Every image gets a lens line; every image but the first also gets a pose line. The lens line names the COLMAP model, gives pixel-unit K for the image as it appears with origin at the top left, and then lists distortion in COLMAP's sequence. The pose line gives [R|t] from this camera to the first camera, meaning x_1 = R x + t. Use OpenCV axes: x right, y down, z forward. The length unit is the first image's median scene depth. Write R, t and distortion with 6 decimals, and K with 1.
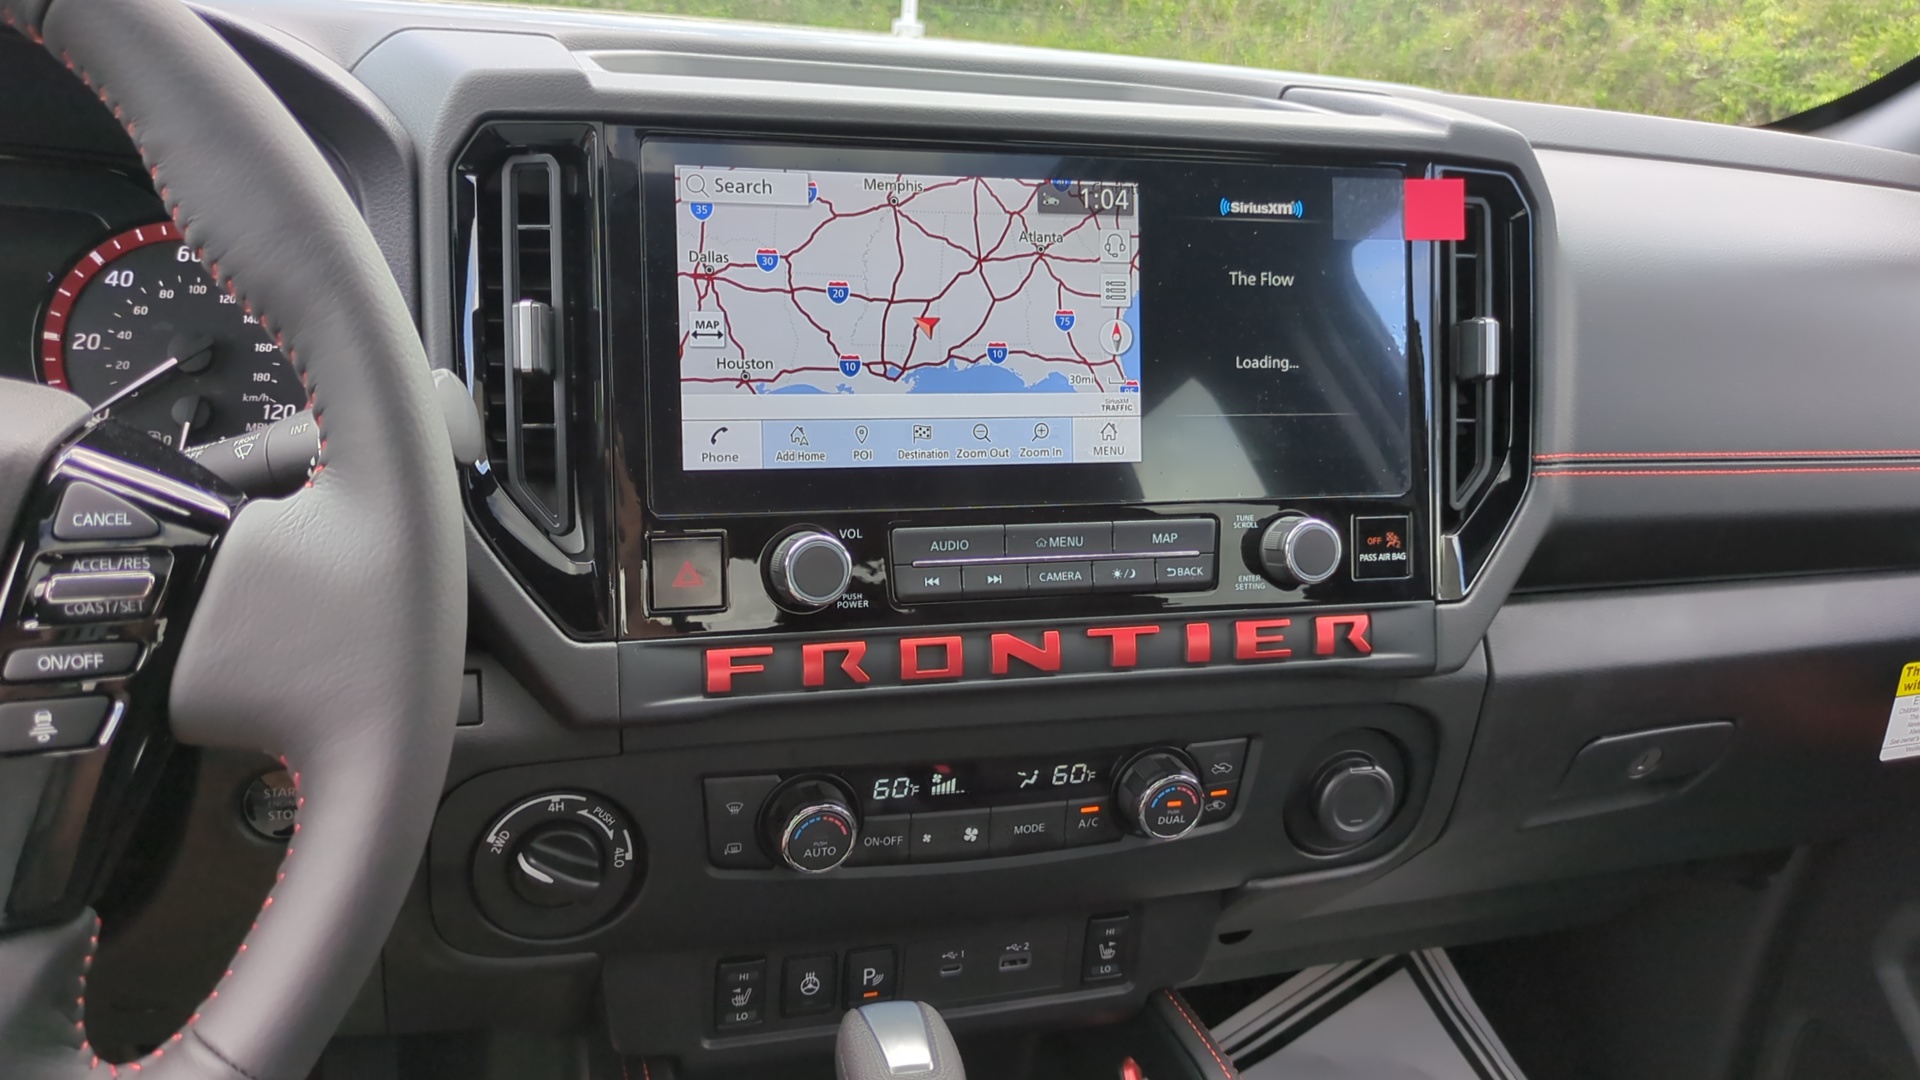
lens RADIAL K [[1632.4, 0, 960.2], [0, 1632.4, 529.8], [0, 0, 1]] dist [0.058071, -0.127098]
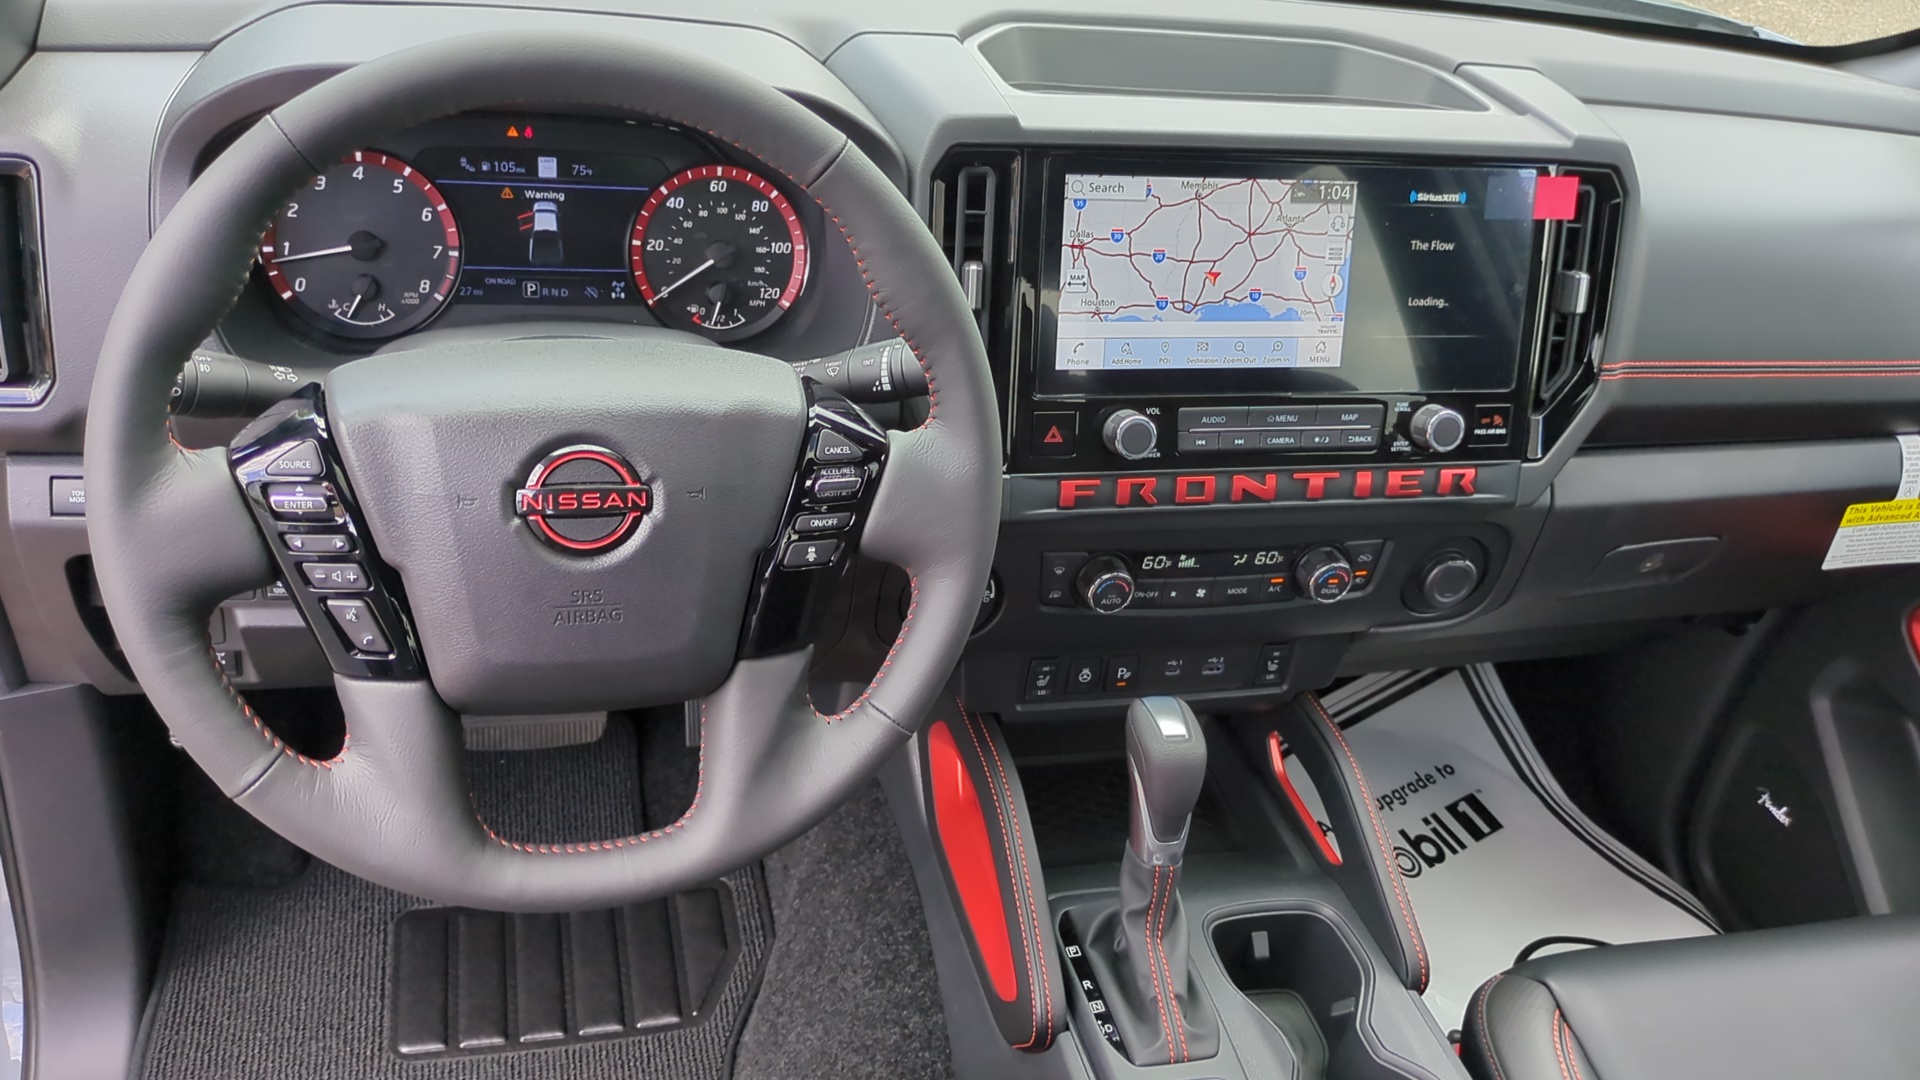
lens RADIAL K [[1649.6, 0, 968.5], [0, 1649.6, 528.9], [0, 0, 1]] dist [0.044414, -0.087189]
pose [[0.997618, 0.064925, -0.023320, -0.189876], [-0.058452, 0.975056, 0.214126, -0.205720], [0.036640, -0.212253, 0.976528, -0.554200]]
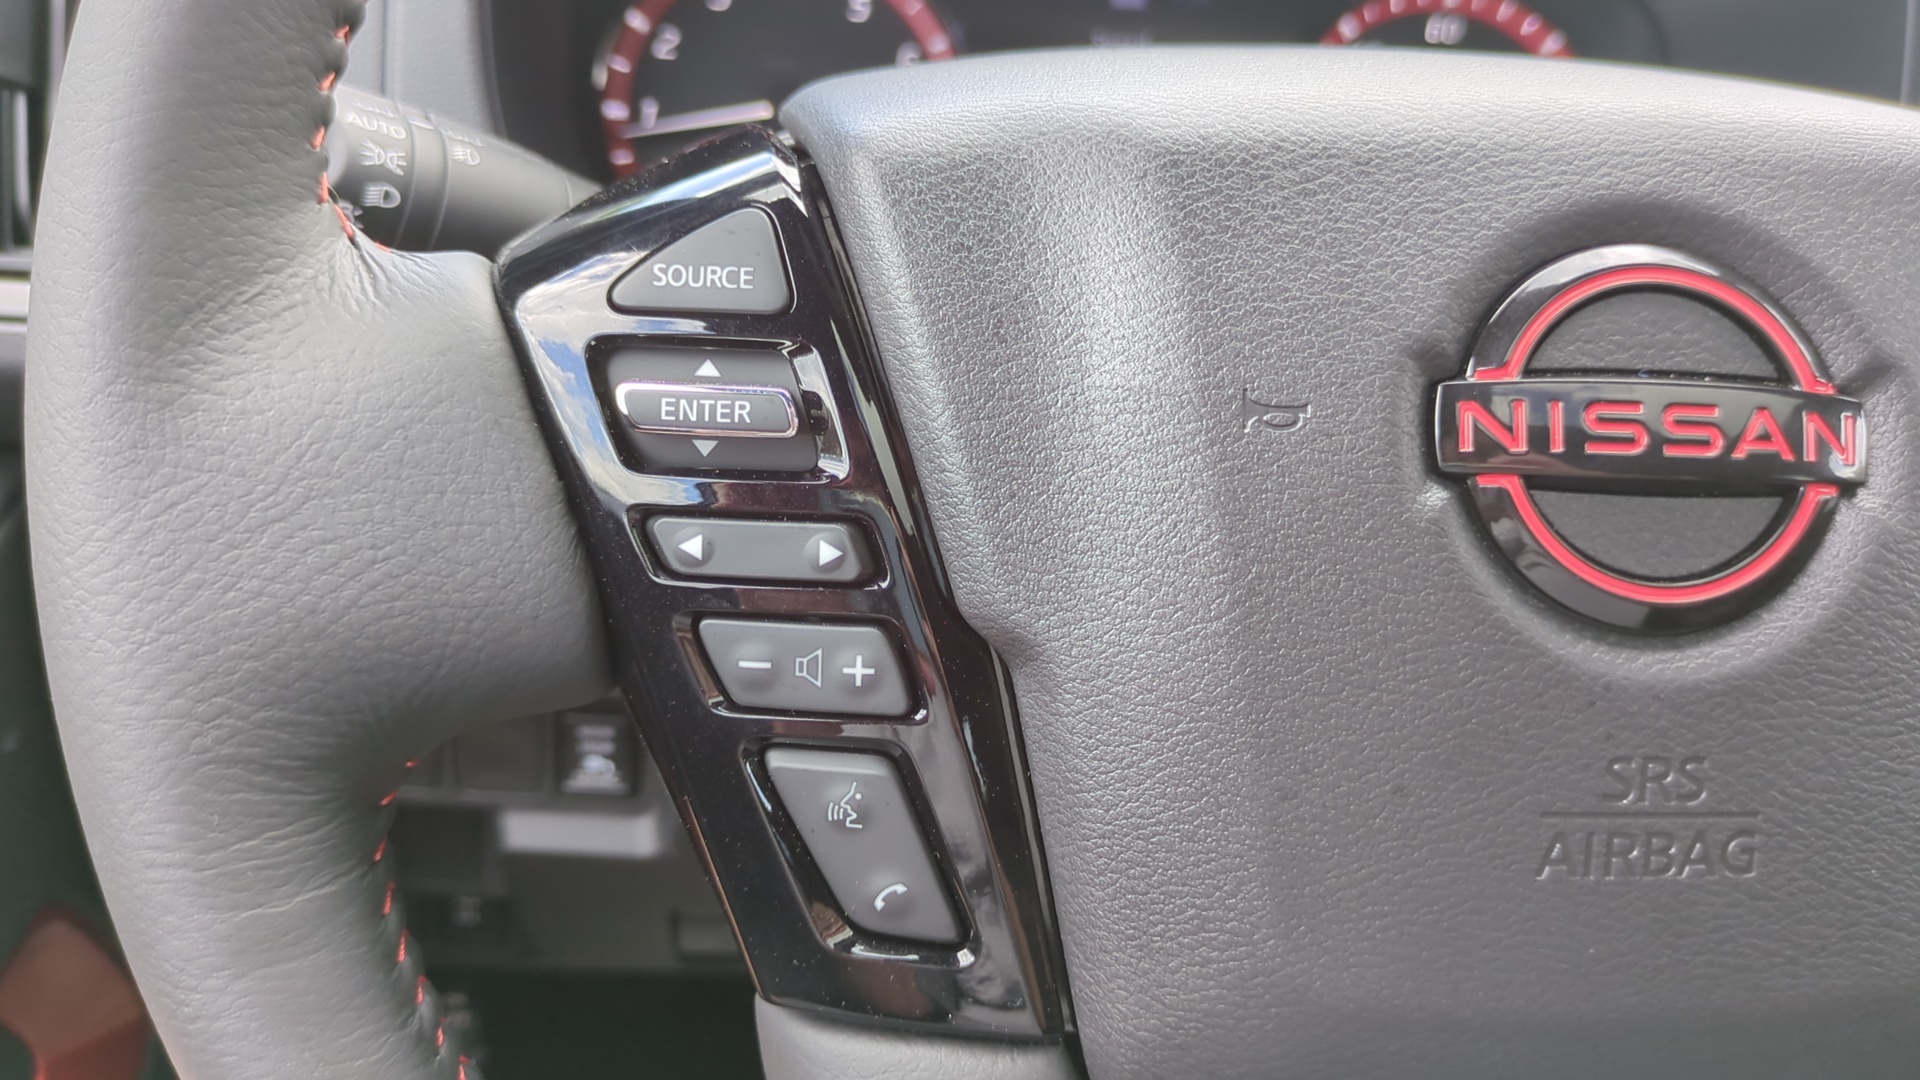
lens RADIAL K [[1649.6, 0, 968.5], [0, 1649.6, 528.9], [0, 0, 1]] dist [0.044414, -0.087189]
pose [[0.978104, 0.077357, -0.193208, -0.537045], [-0.065107, 0.995492, 0.068973, 0.030693], [0.197672, -0.054884, 0.978731, 0.182258]]
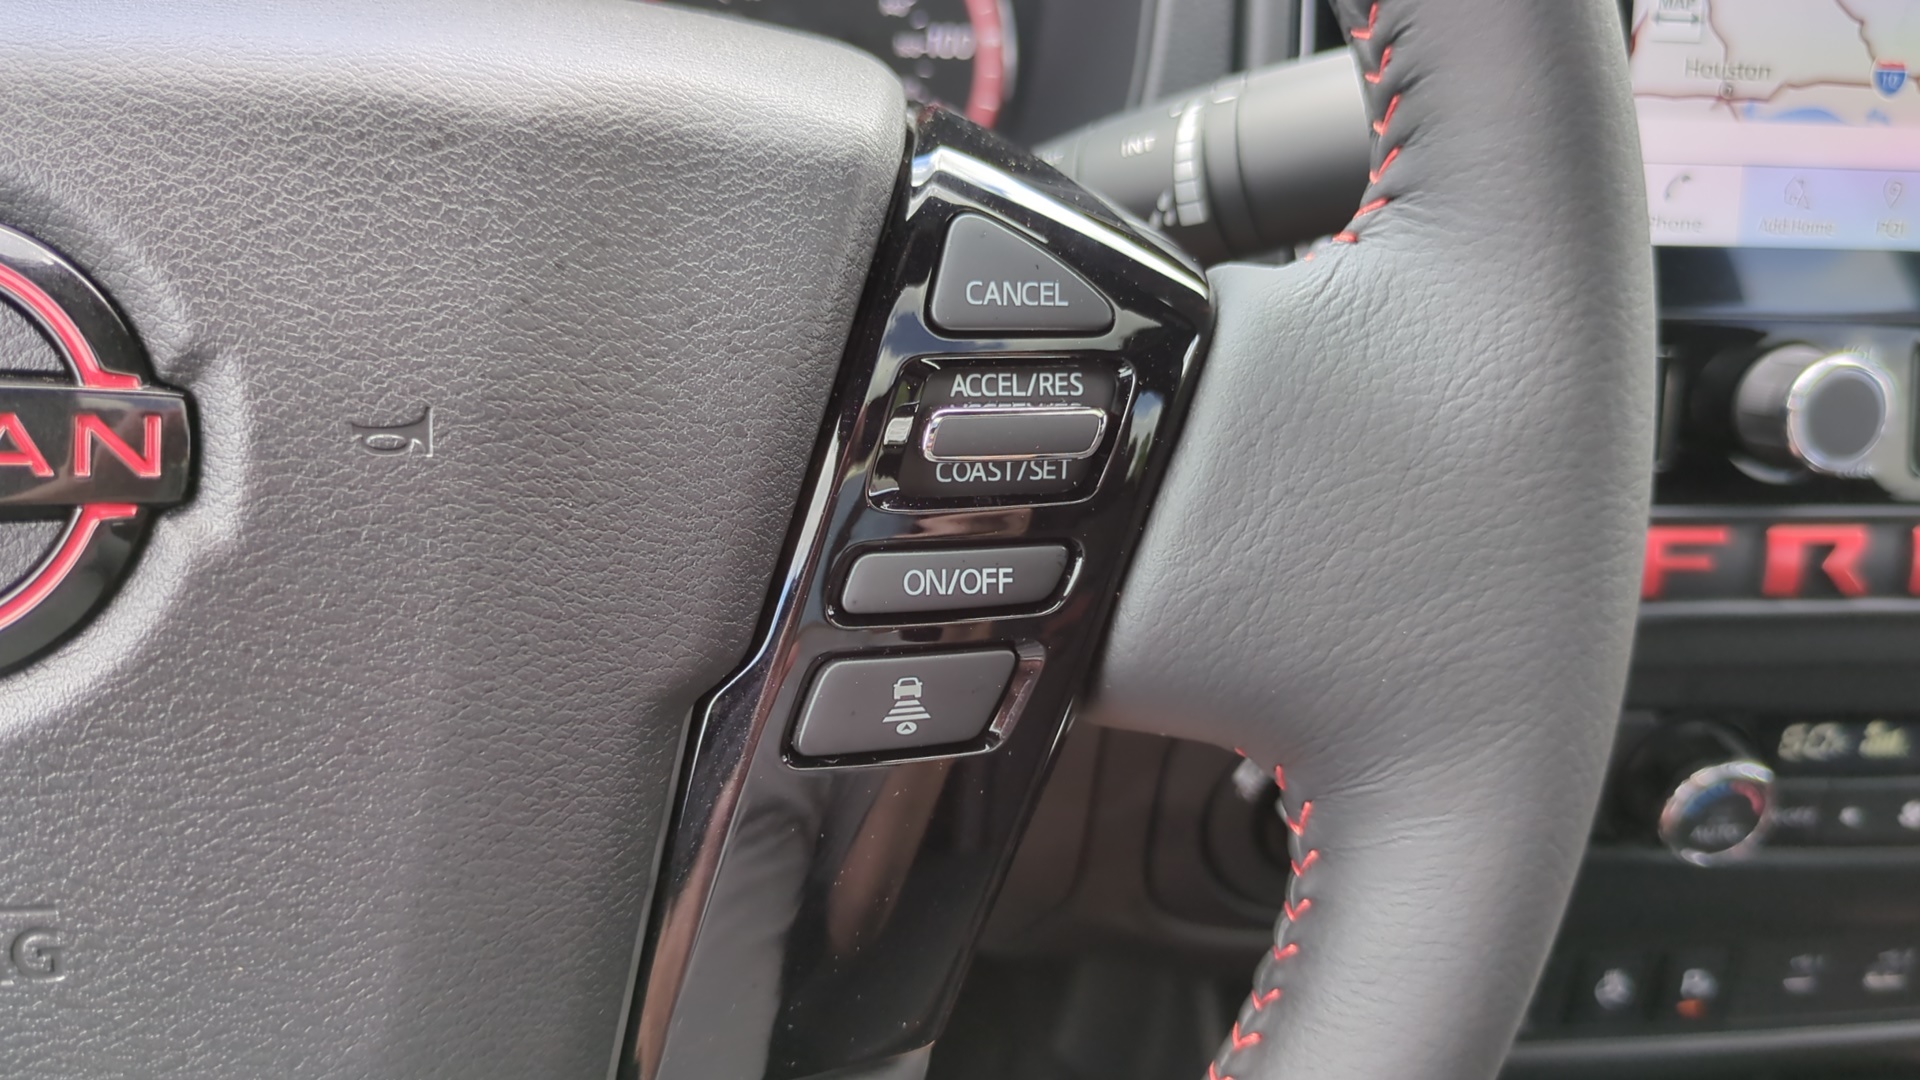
lens RADIAL K [[1653.6, 0, 960.0], [0, 1653.6, 540.0], [0, 0, 1]] dist [-0.034525, -0.002307]
pose [[0.978953, 0.064954, -0.193471, -0.263092], [-0.038639, 0.989844, 0.136808, -0.000273], [0.200392, -0.126453, 0.971521, 0.304162]]
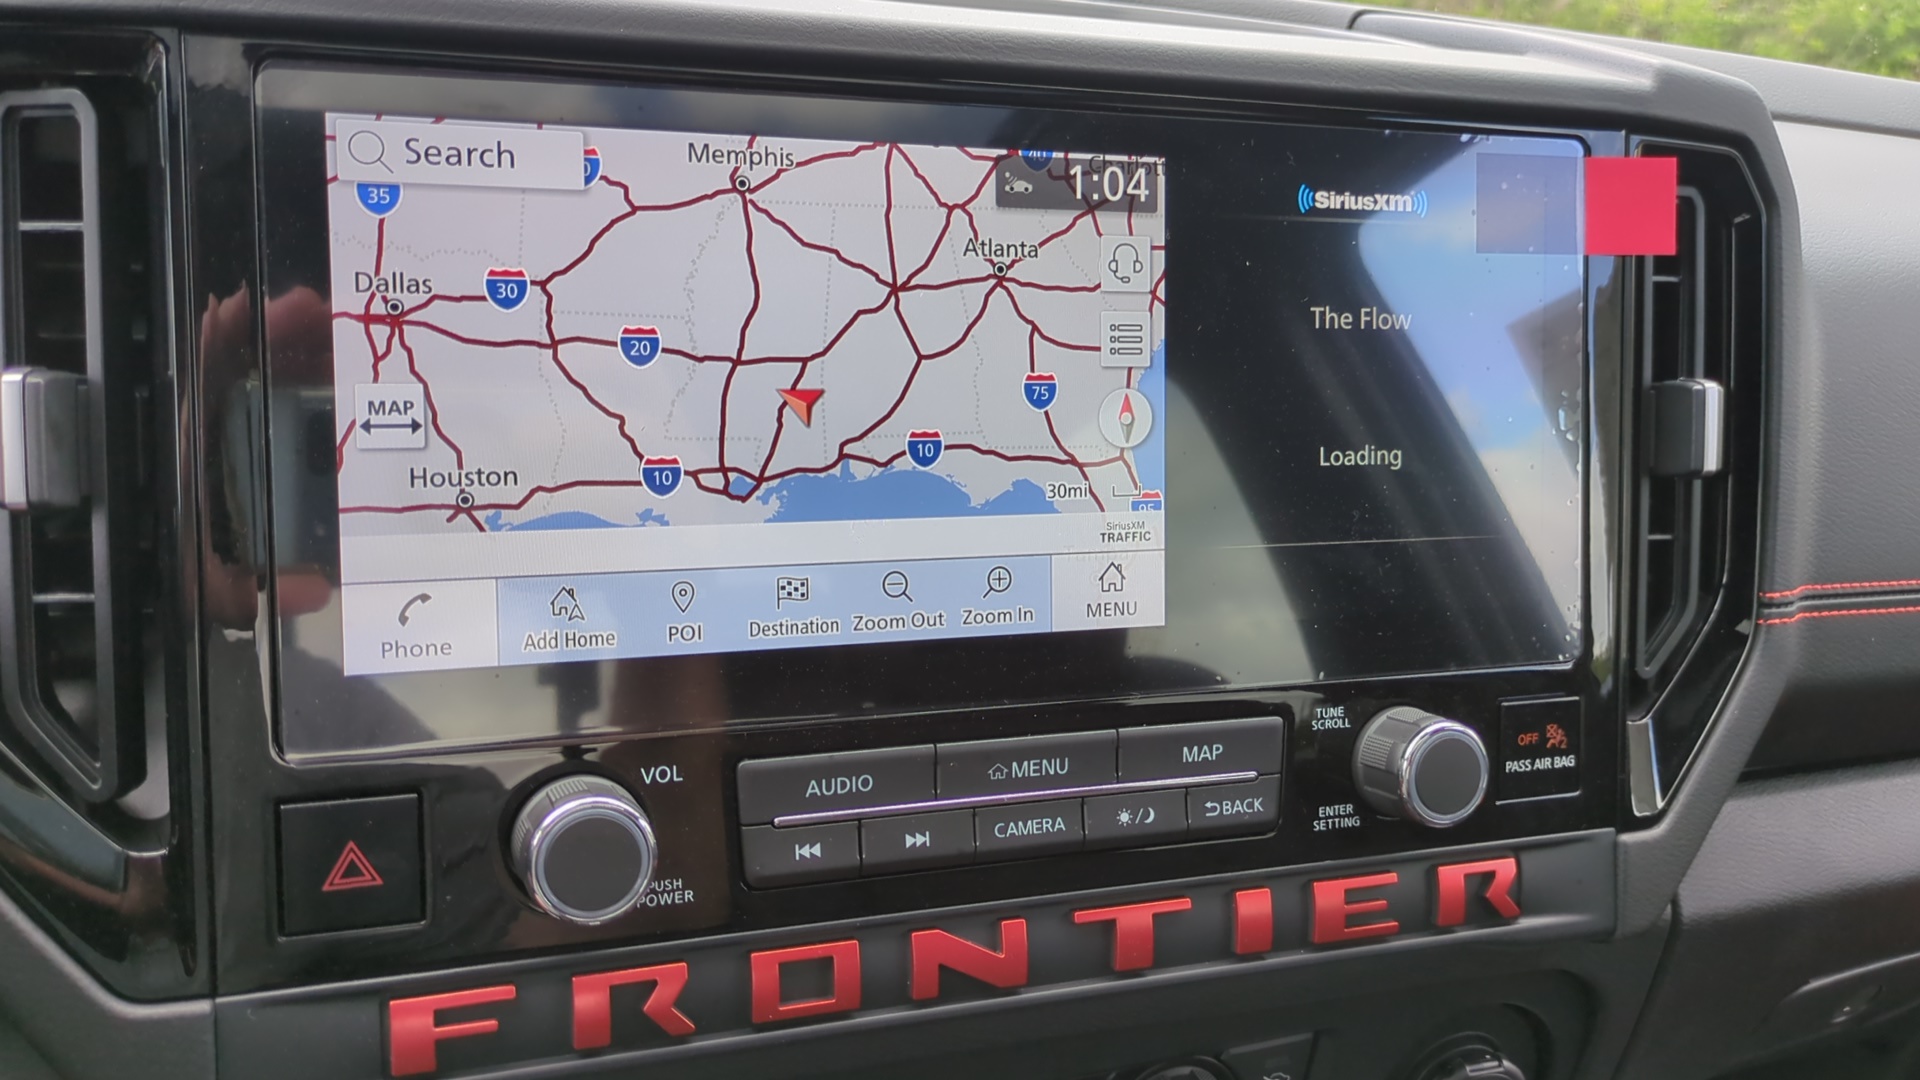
lens RADIAL K [[1649.6, 0, 968.5], [0, 1649.6, 528.9], [0, 0, 1]] dist [0.044414, -0.087189]
pose [[0.998936, 0.006471, 0.045663, 0.011530], [-0.007629, 0.999652, 0.025234, -0.092524], [-0.045484, -0.025556, 0.998638, 0.405004]]
